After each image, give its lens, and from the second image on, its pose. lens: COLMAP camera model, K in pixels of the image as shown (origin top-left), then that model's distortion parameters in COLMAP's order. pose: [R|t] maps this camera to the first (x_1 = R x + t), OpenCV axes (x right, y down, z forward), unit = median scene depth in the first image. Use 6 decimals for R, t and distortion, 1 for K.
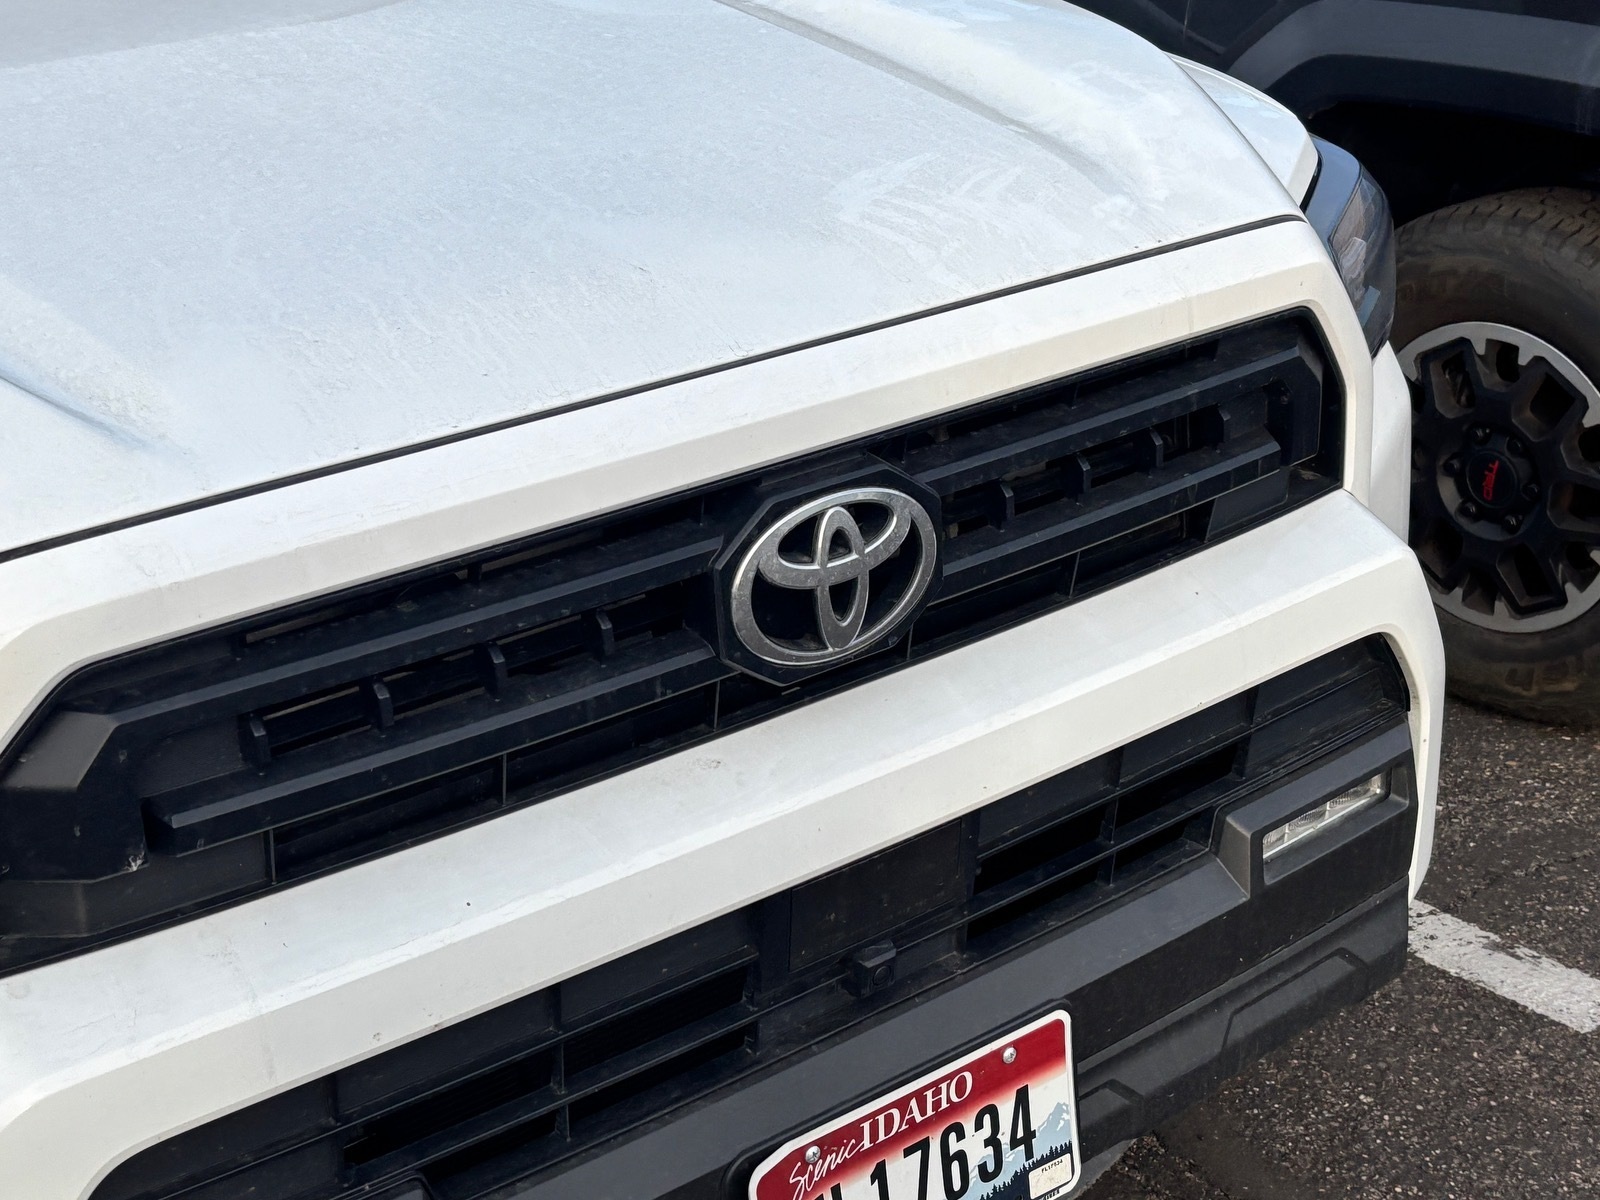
lens RADIAL K [[2211.9, 0, 801.2], [0, 2211.9, 698.0], [0, 0, 1]] dist [0.190392, -0.646188]
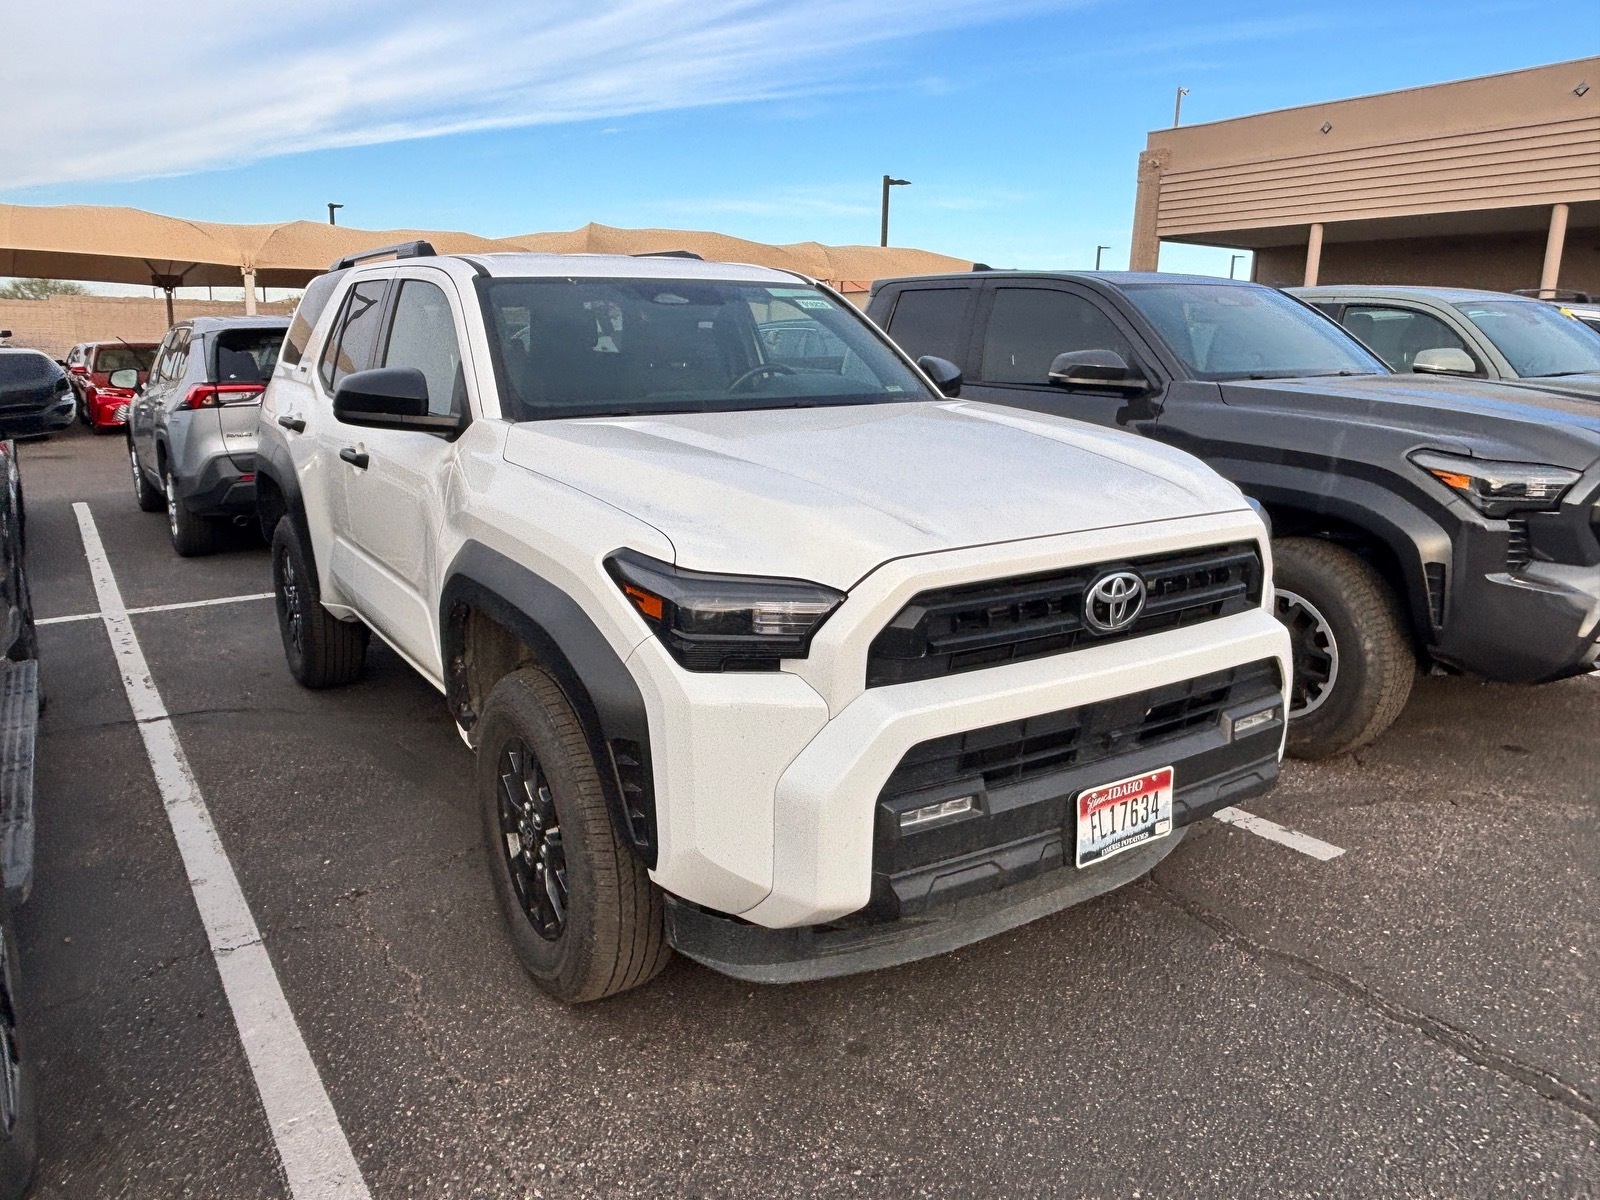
lens RADIAL K [[1141.6, 0, 800.0], [0, 1141.6, 600.0], [0, 0, 1]] dist [-0.004501, -0.002963]
pose [[0.995314, 0.081202, -0.052502, -0.304267], [-0.089399, 0.979672, -0.179582, 0.240439], [0.036852, 0.183434, 0.982341, -0.513094]]
